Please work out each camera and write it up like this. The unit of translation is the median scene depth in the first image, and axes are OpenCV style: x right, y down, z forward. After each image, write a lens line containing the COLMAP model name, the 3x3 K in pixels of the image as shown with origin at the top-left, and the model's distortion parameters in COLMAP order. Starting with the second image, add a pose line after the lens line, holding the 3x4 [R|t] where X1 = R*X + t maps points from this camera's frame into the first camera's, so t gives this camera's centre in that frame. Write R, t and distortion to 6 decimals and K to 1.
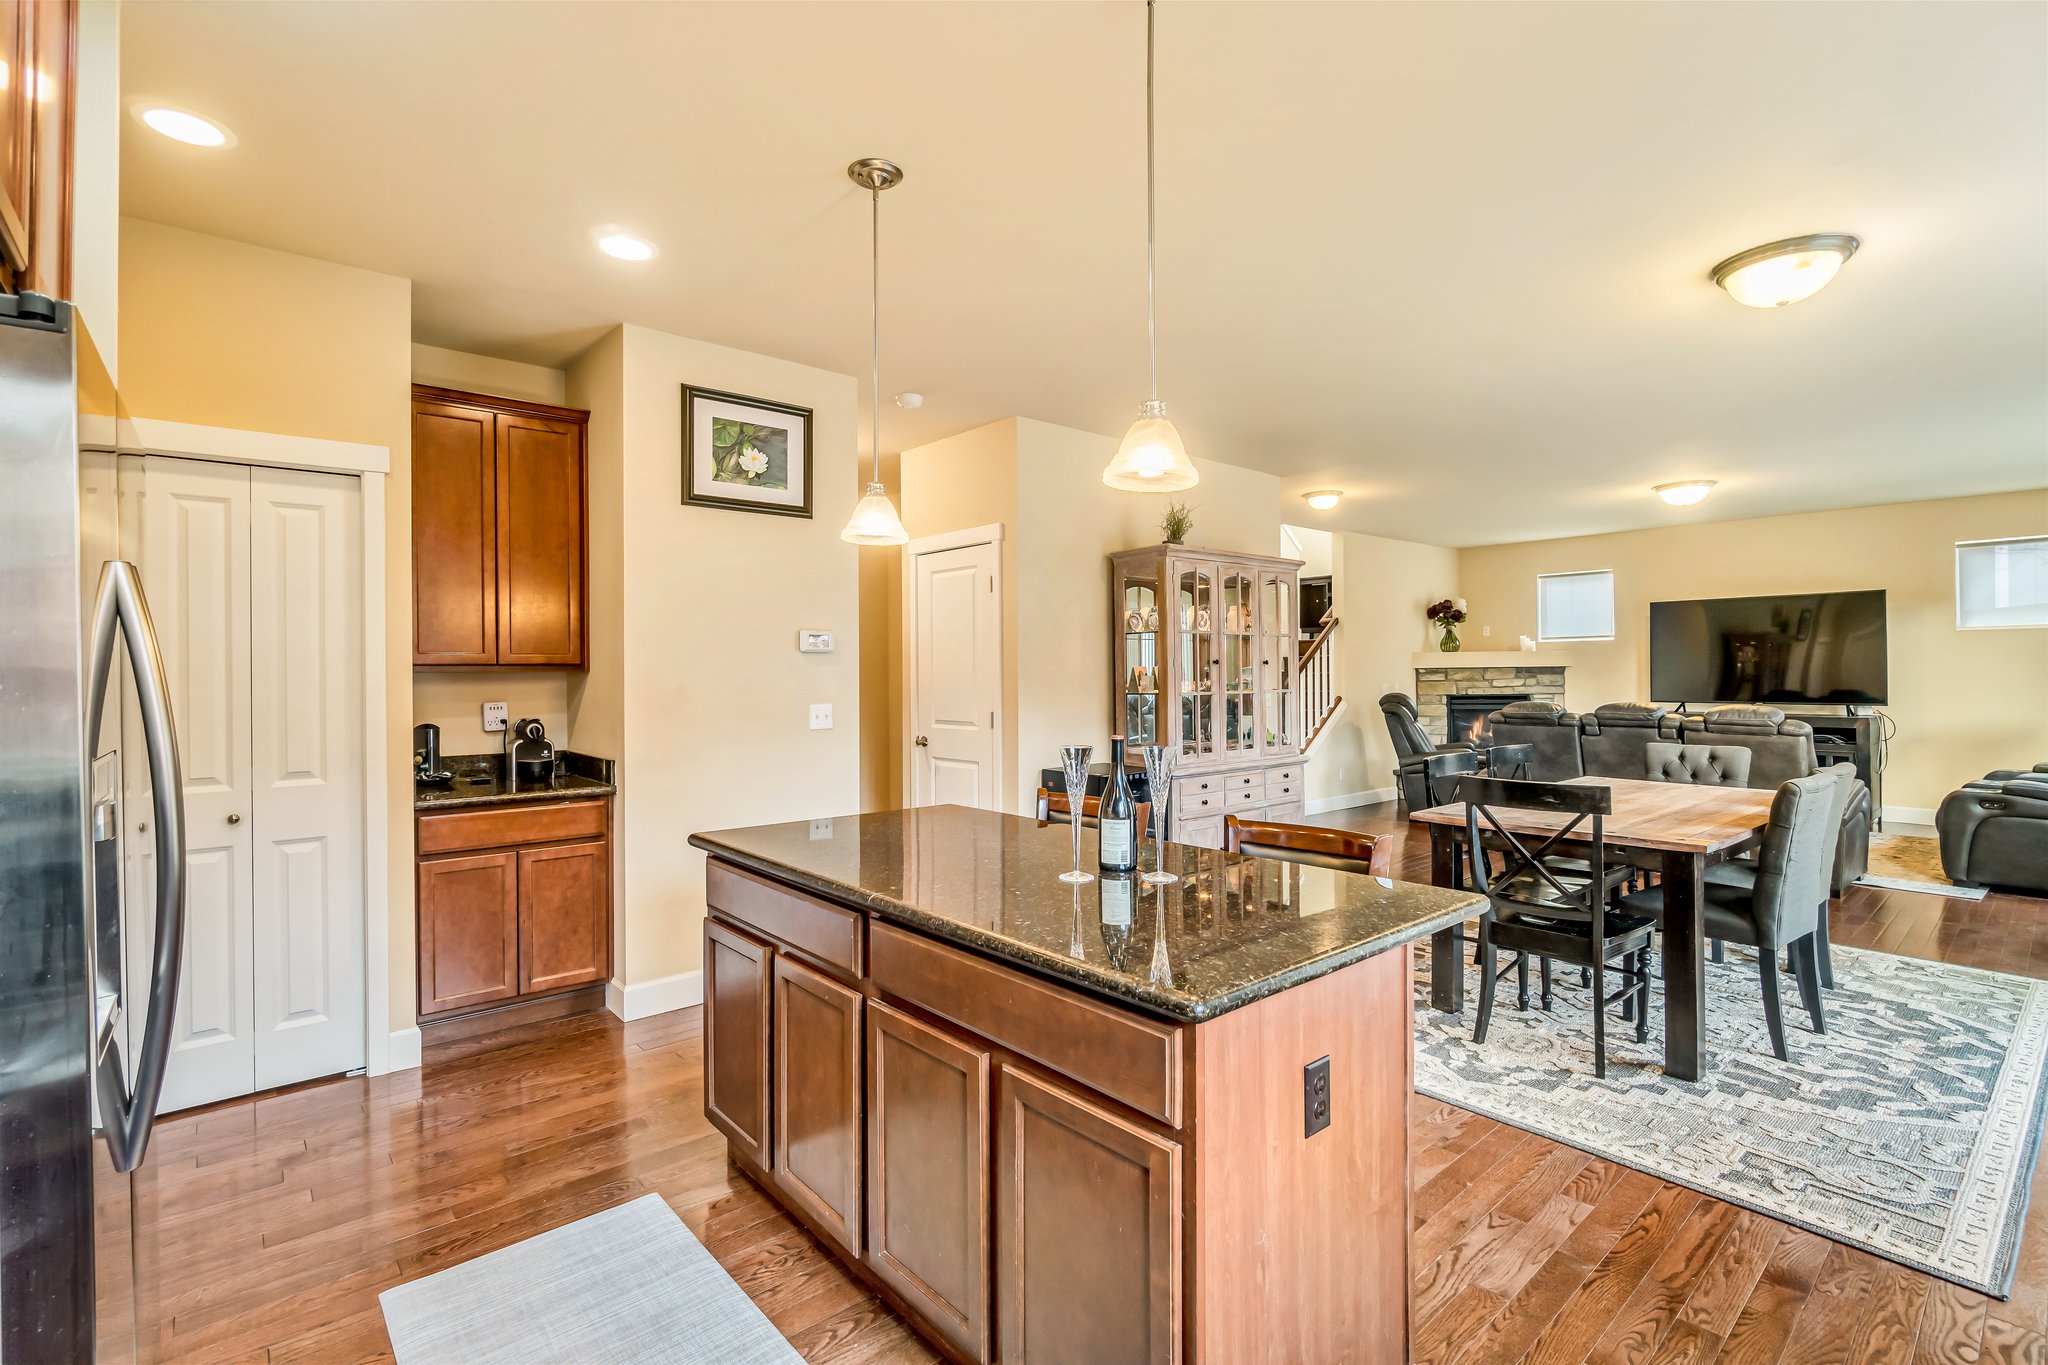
lens RADIAL K [[977.7, 0, 1024.0], [0, 977.7, 682.5], [0, 0, 1]] dist [-0.000332, -0.000145]
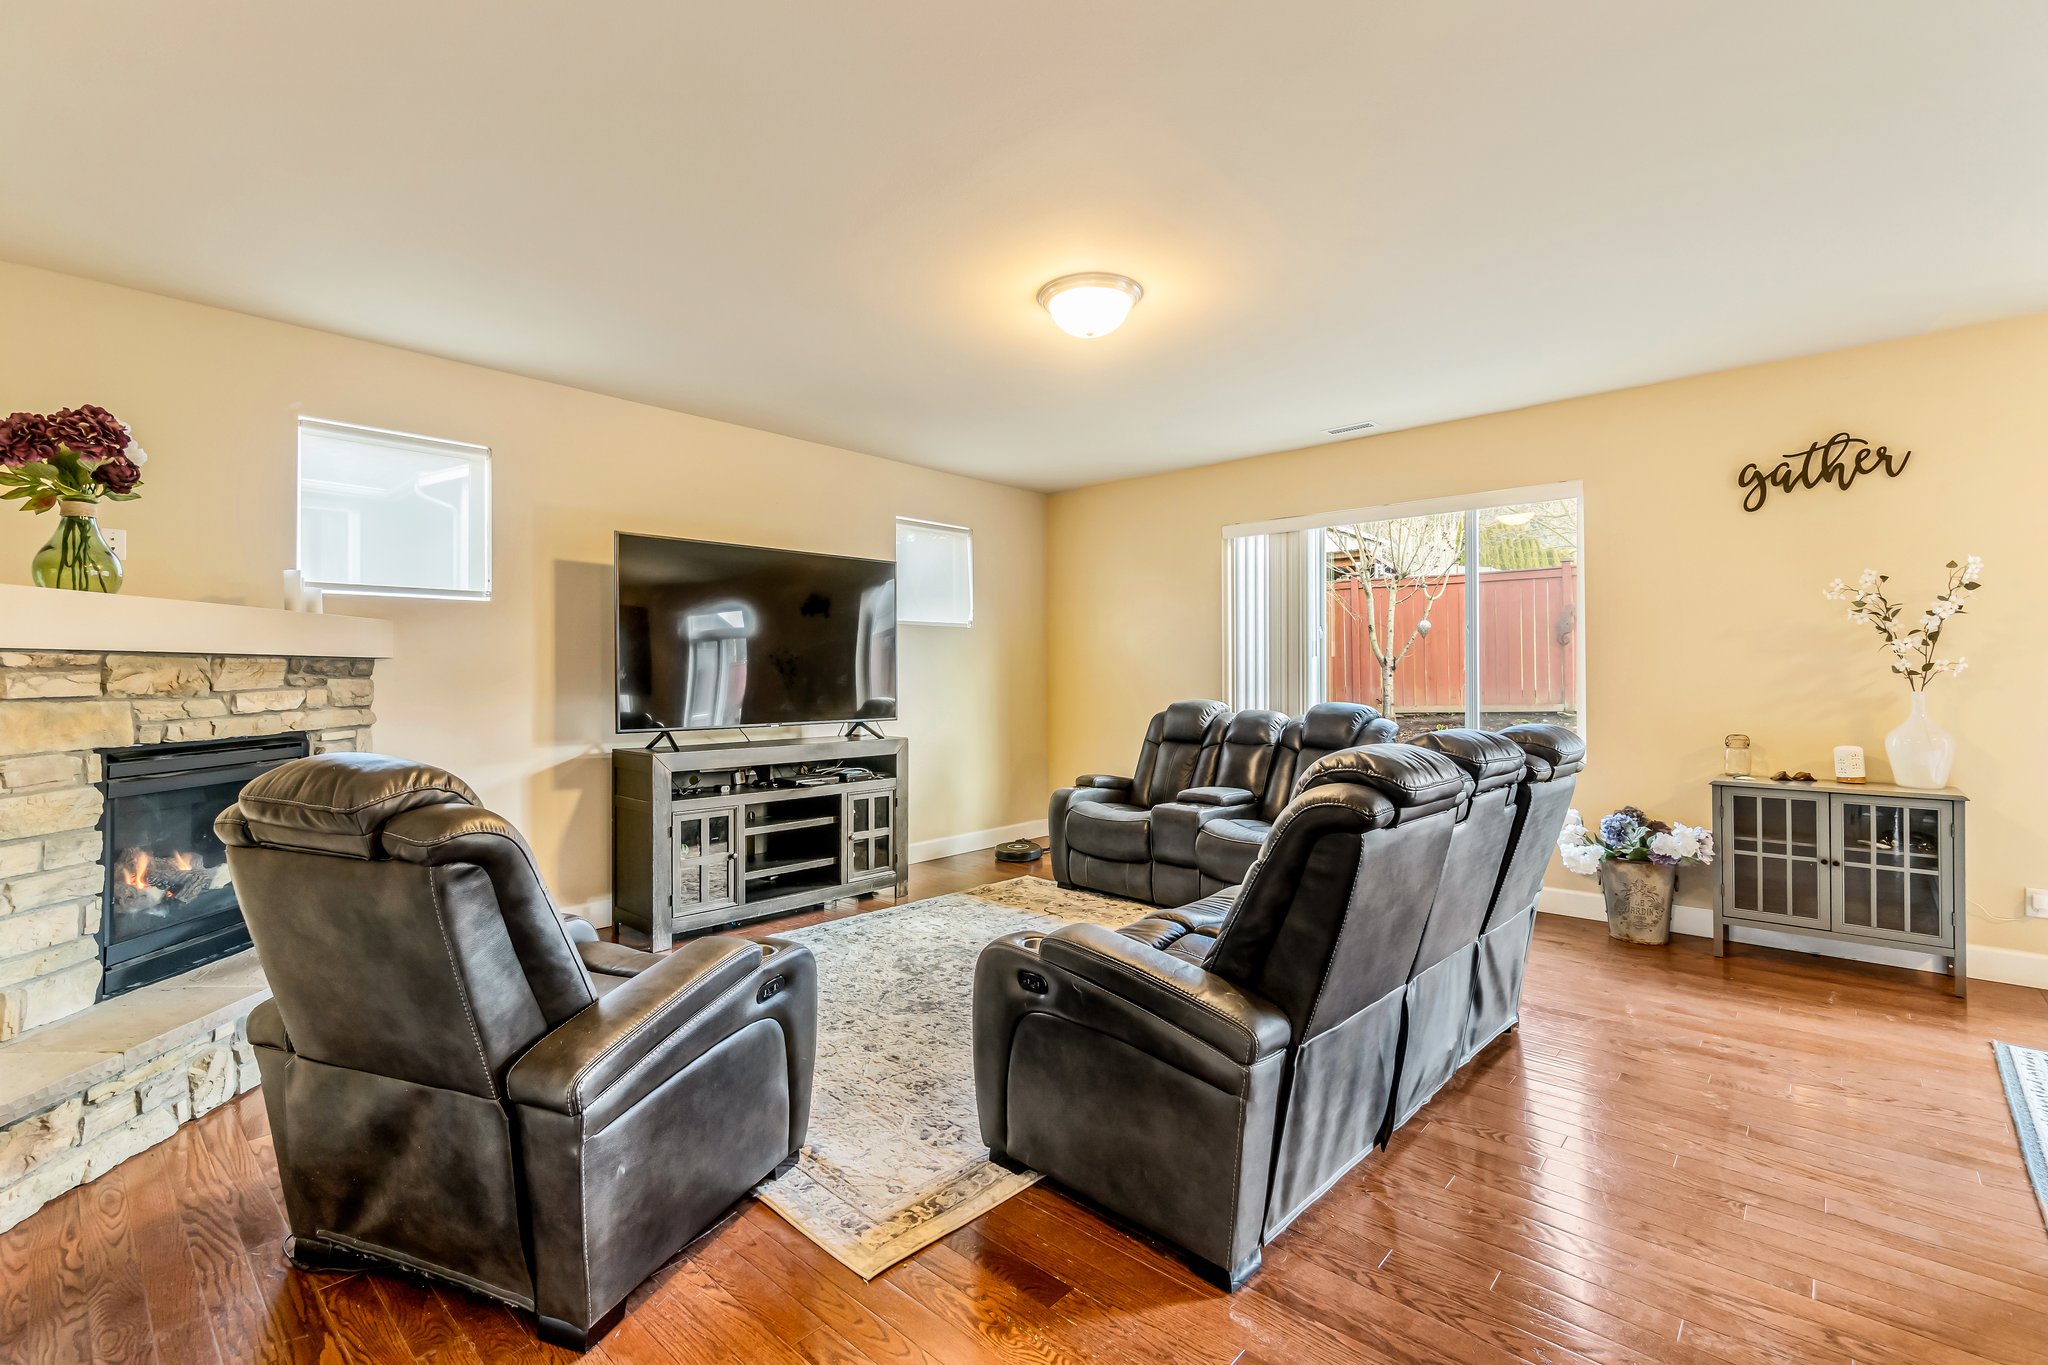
lens RADIAL K [[911.1, 0, 1024.0], [0, 911.1, 682.5], [0, 0, 1]] dist [0.000034, -0.000079]
pose [[-0.107347, 0.004131, 0.994213, 0.154293], [0.013328, 0.999907, -0.002716, -0.001737], [-0.994132, 0.012959, -0.107392, 0.774226]]
